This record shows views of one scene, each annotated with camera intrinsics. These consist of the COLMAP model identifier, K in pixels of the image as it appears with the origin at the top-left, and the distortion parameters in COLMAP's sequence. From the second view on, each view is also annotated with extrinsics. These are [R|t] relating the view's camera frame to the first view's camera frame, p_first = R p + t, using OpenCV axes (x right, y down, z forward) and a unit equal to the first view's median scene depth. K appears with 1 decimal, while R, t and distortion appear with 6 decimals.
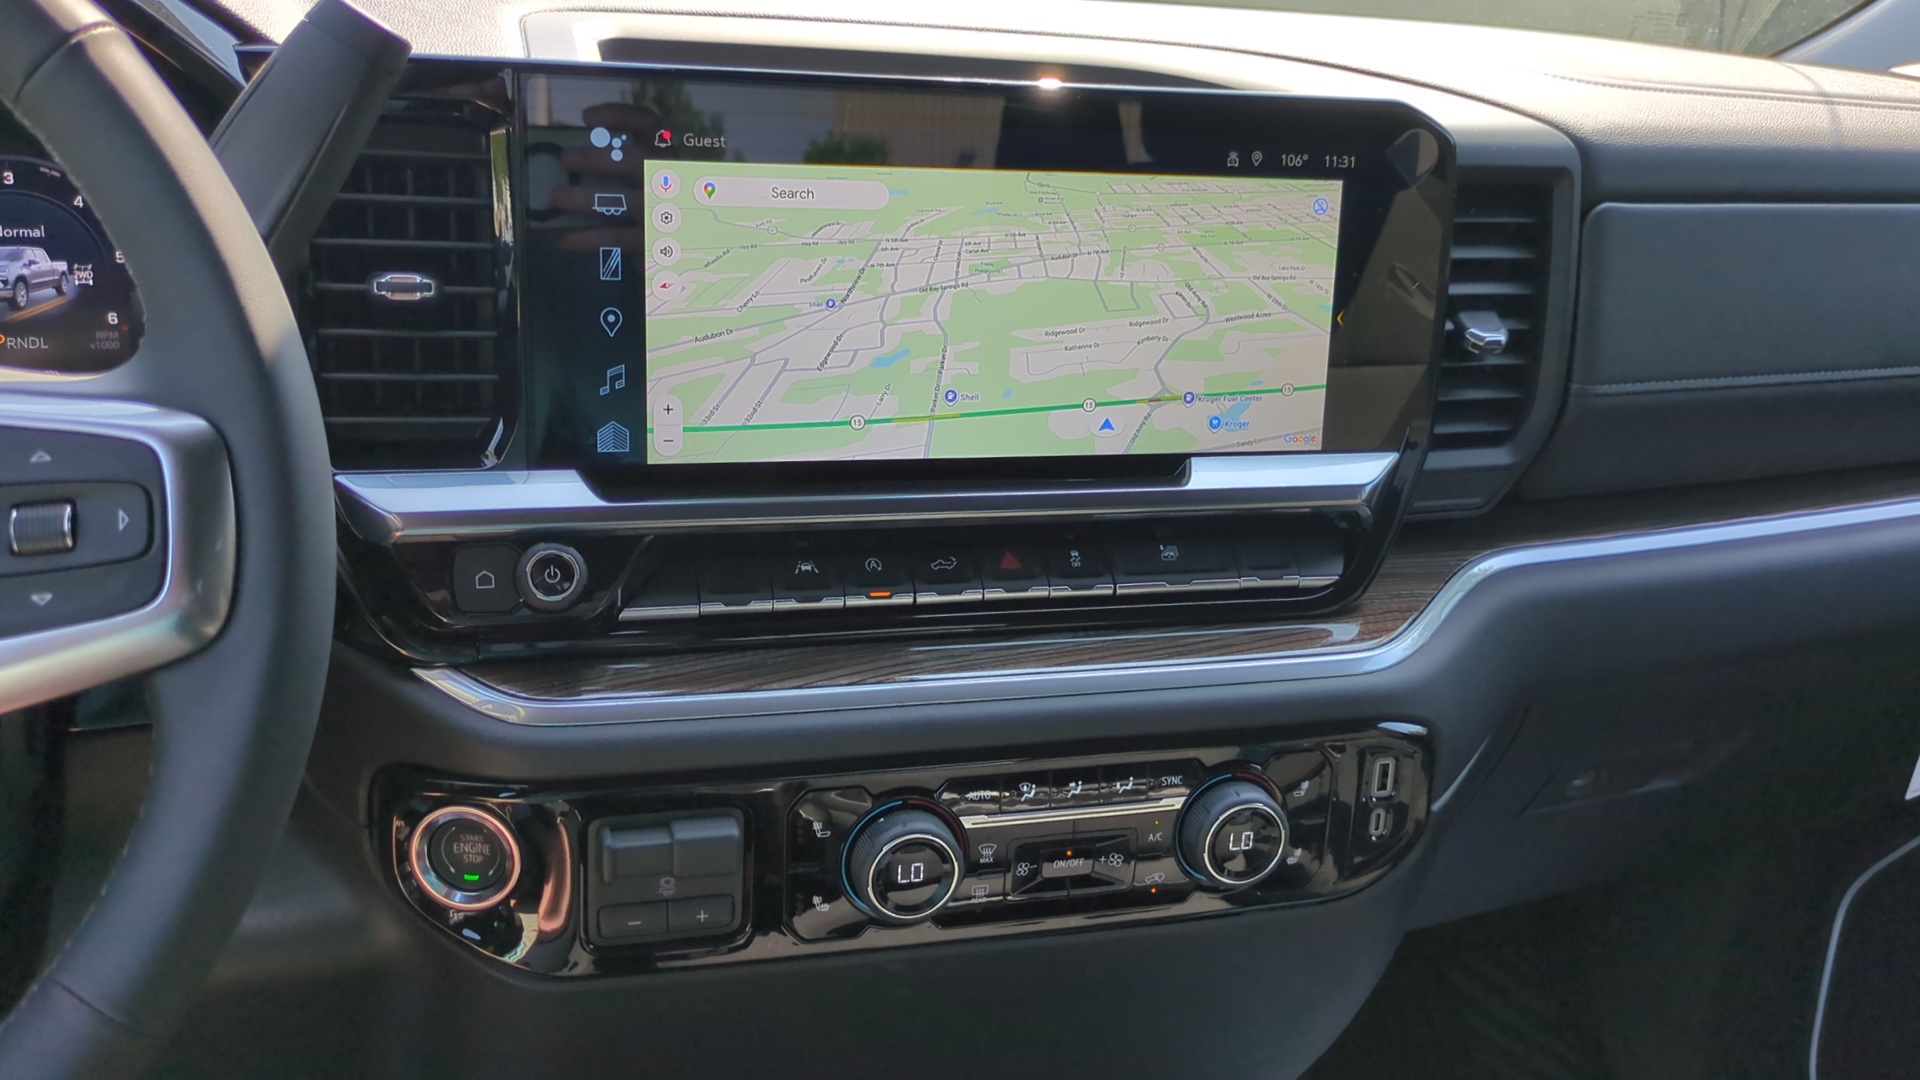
lens RADIAL K [[1647.4, 0, 958.1], [0, 1647.4, 517.6], [0, 0, 1]] dist [0.069160, -0.135968]
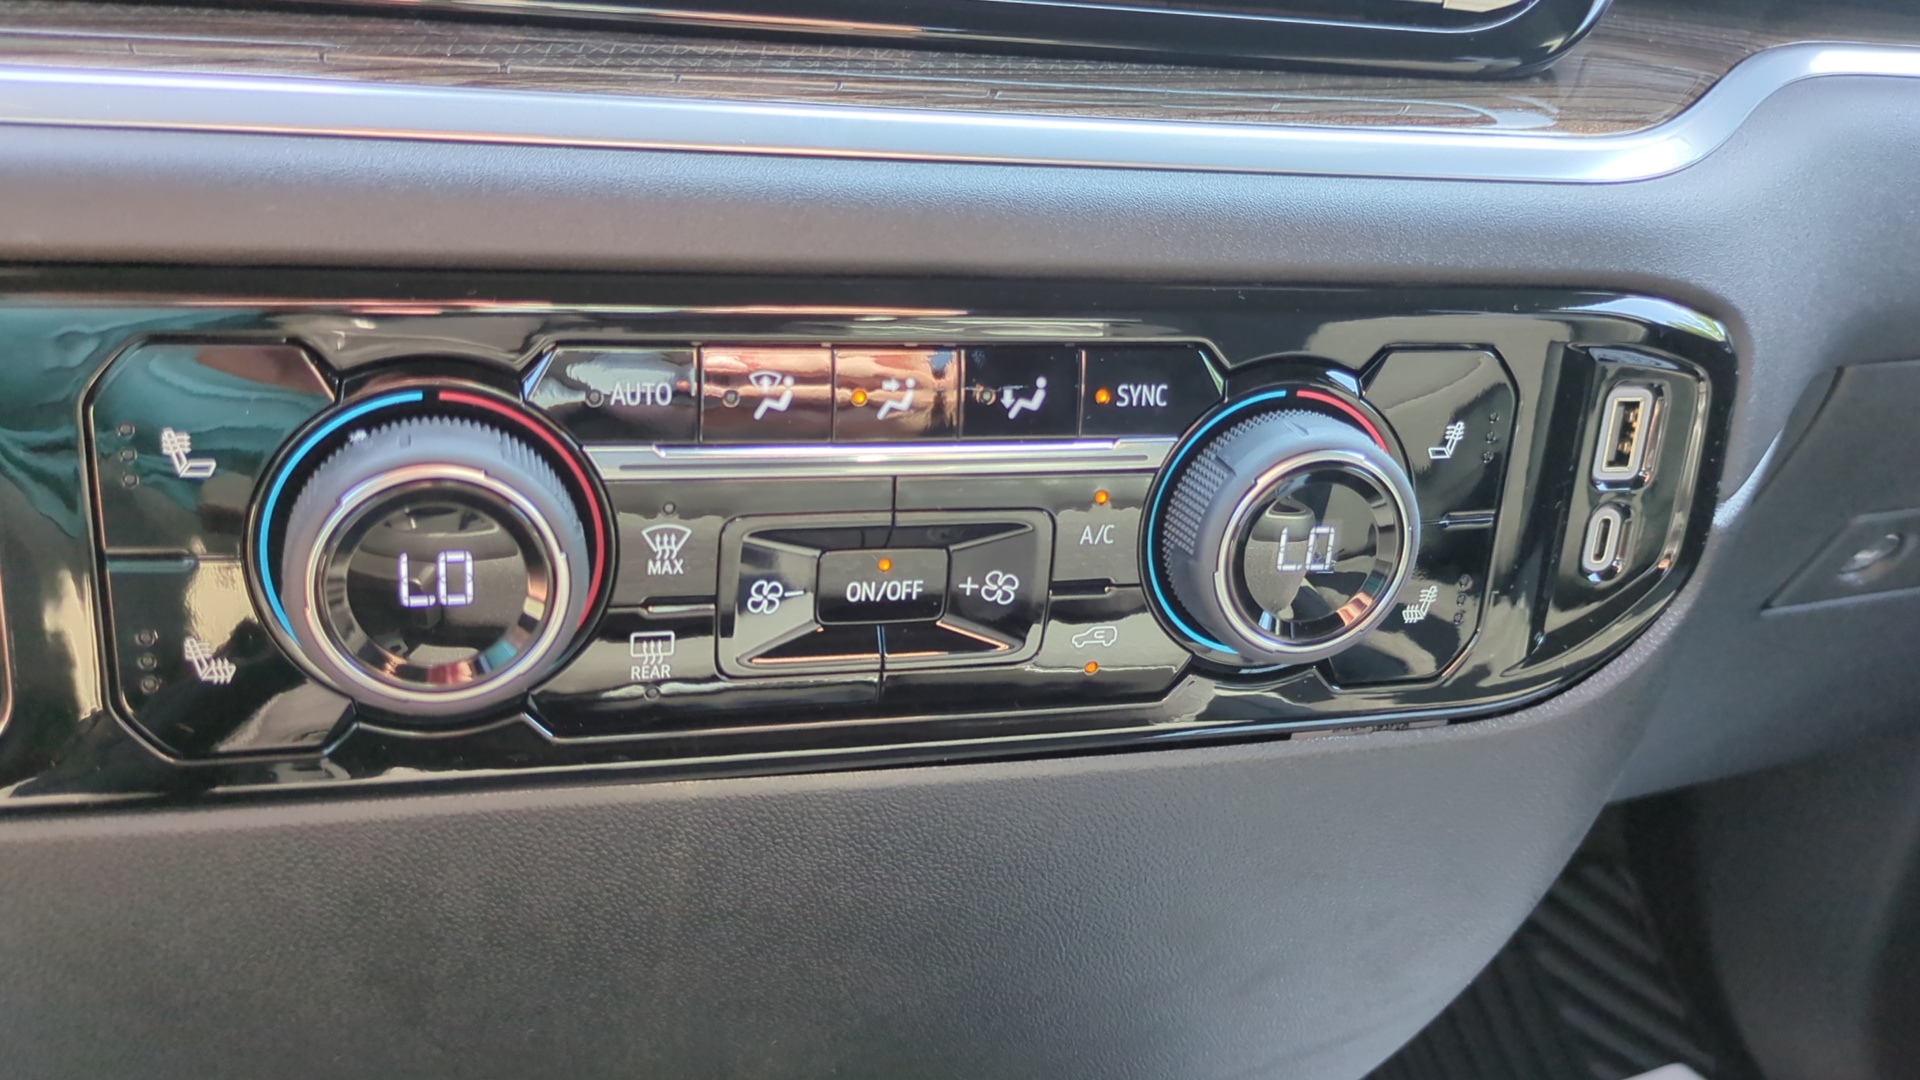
lens RADIAL K [[1647.4, 0, 958.1], [0, 1647.4, 517.6], [0, 0, 1]] dist [0.069160, -0.135968]
pose [[0.999788, 0.018480, 0.009048, 0.081690], [-0.018845, 0.998940, 0.041998, 0.174985], [-0.008262, -0.042159, 0.999077, 0.599360]]
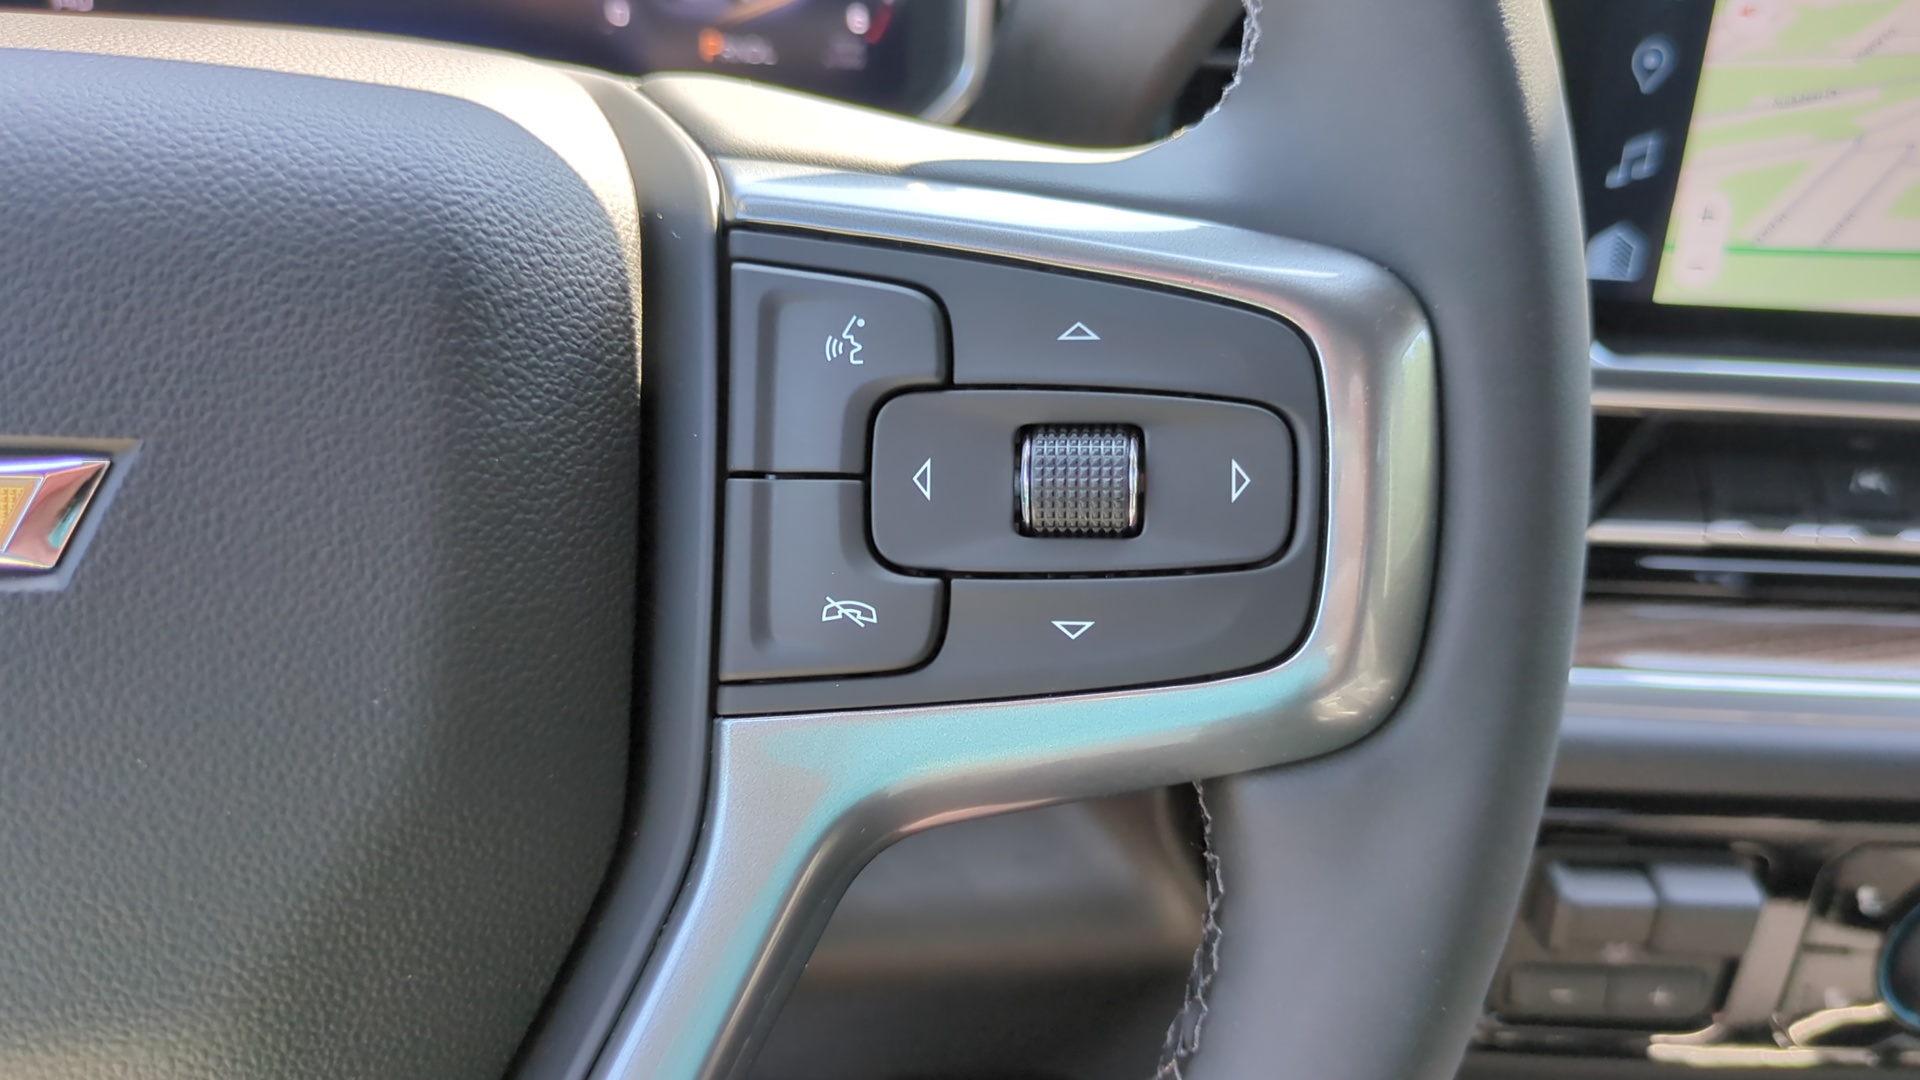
lens RADIAL K [[1647.4, 0, 958.1], [0, 1647.4, 517.6], [0, 0, 1]] dist [0.069160, -0.135968]
pose [[0.965837, 0.114318, -0.232572, -0.277672], [-0.074827, 0.982240, 0.172061, -0.038756], [0.248111, -0.148780, 0.957238, 0.303885]]
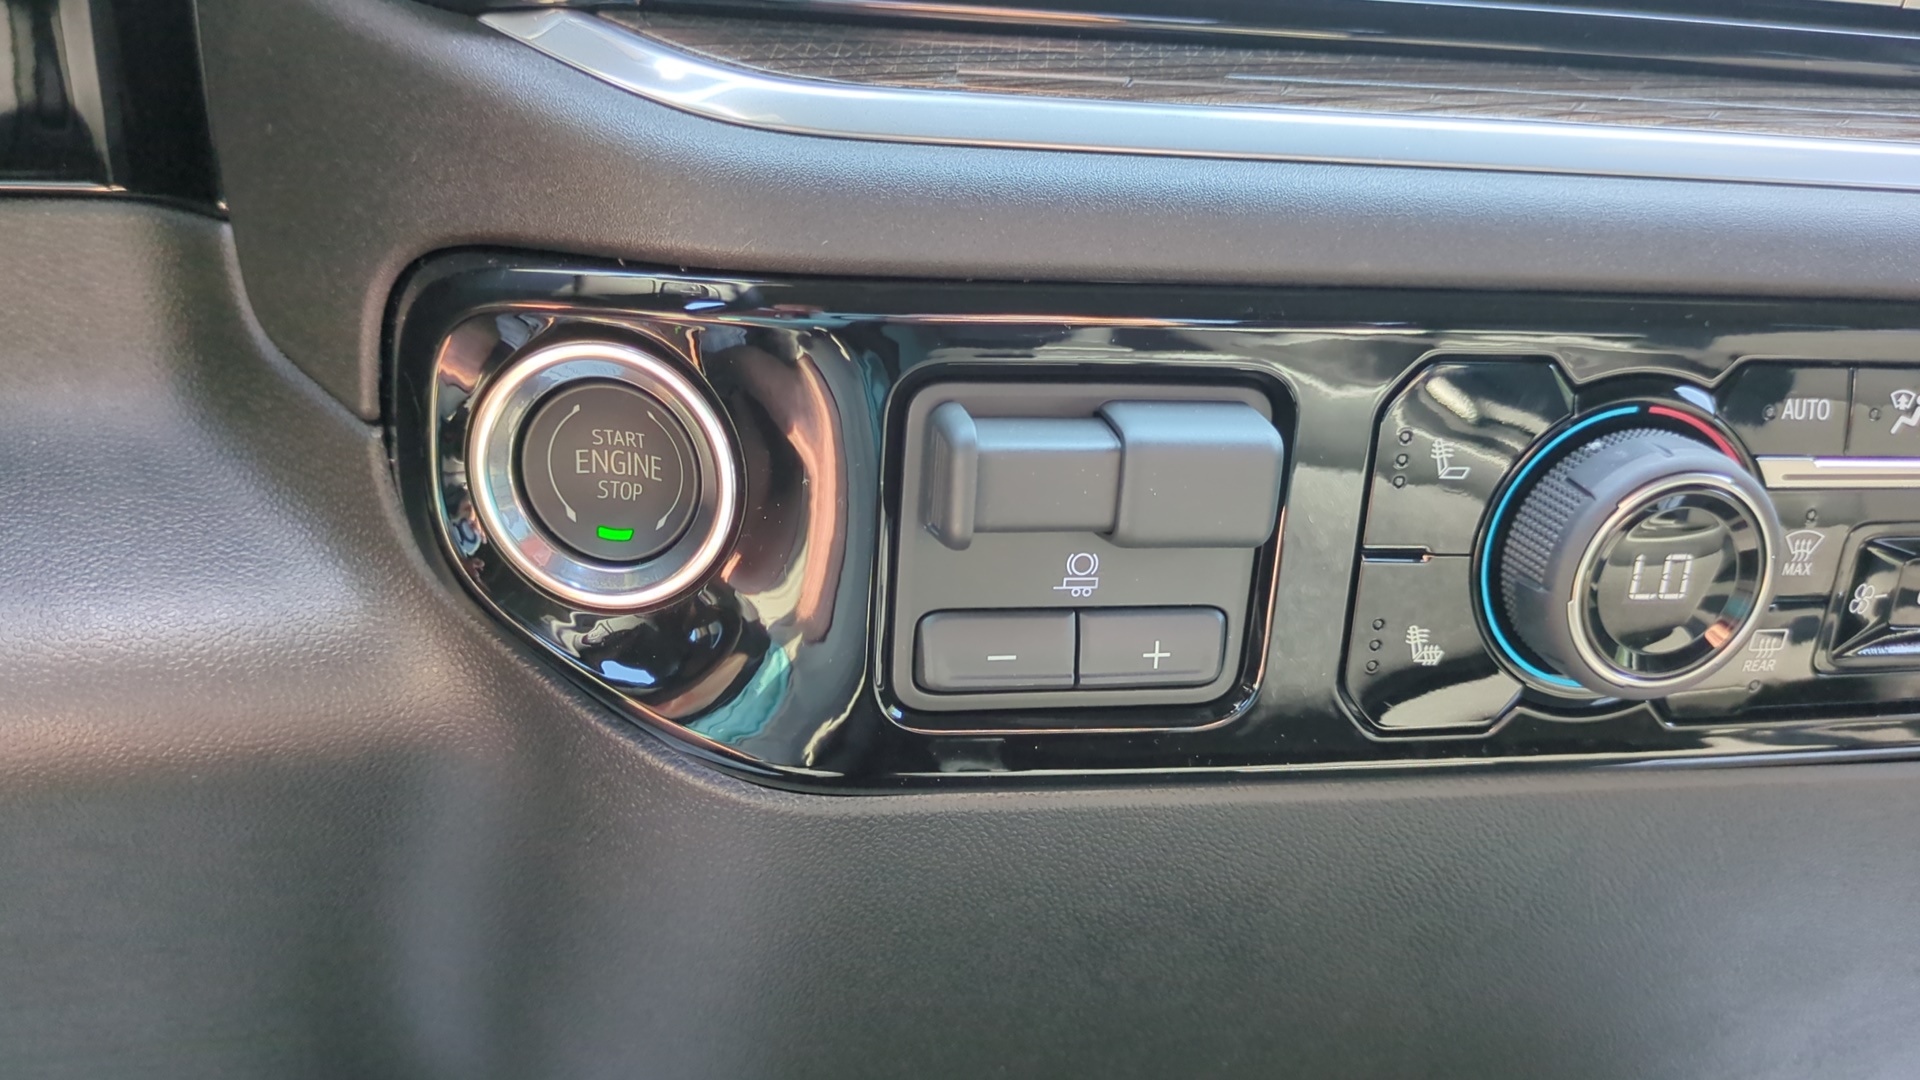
lens RADIAL K [[1781.8, 0, 960.0], [0, 1781.8, 540.0], [0, 0, 1]] dist [0.005901, -0.164545]
pose [[0.997558, 0.034201, -0.060904, -0.168311], [-0.031539, 0.998527, 0.044143, 0.183470], [0.062324, -0.042114, 0.997167, 0.523439]]
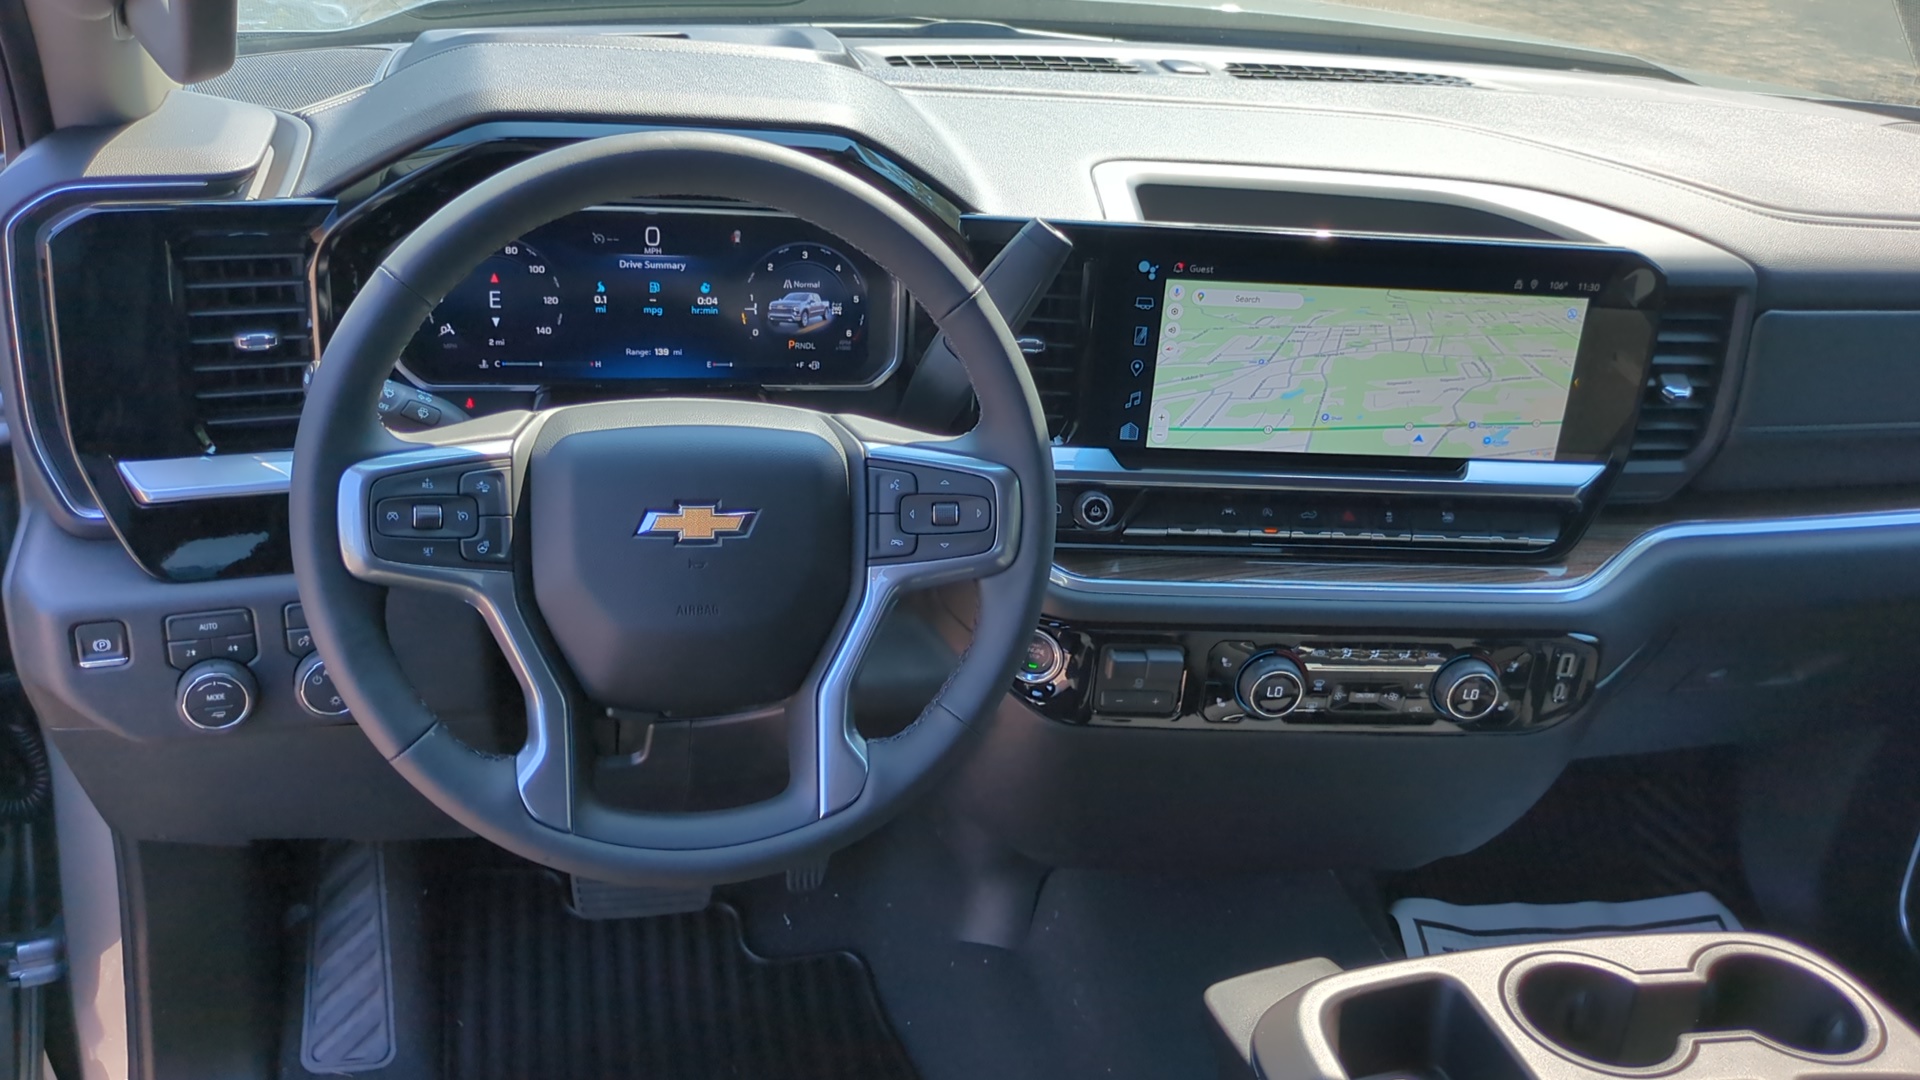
lens RADIAL K [[1647.4, 0, 958.1], [0, 1647.4, 517.6], [0, 0, 1]] dist [0.069160, -0.135968]
pose [[0.984788, 0.099815, -0.142229, -0.123980], [-0.079072, 0.986313, 0.144689, -0.188558], [0.154724, -0.131242, 0.979202, -0.724016]]
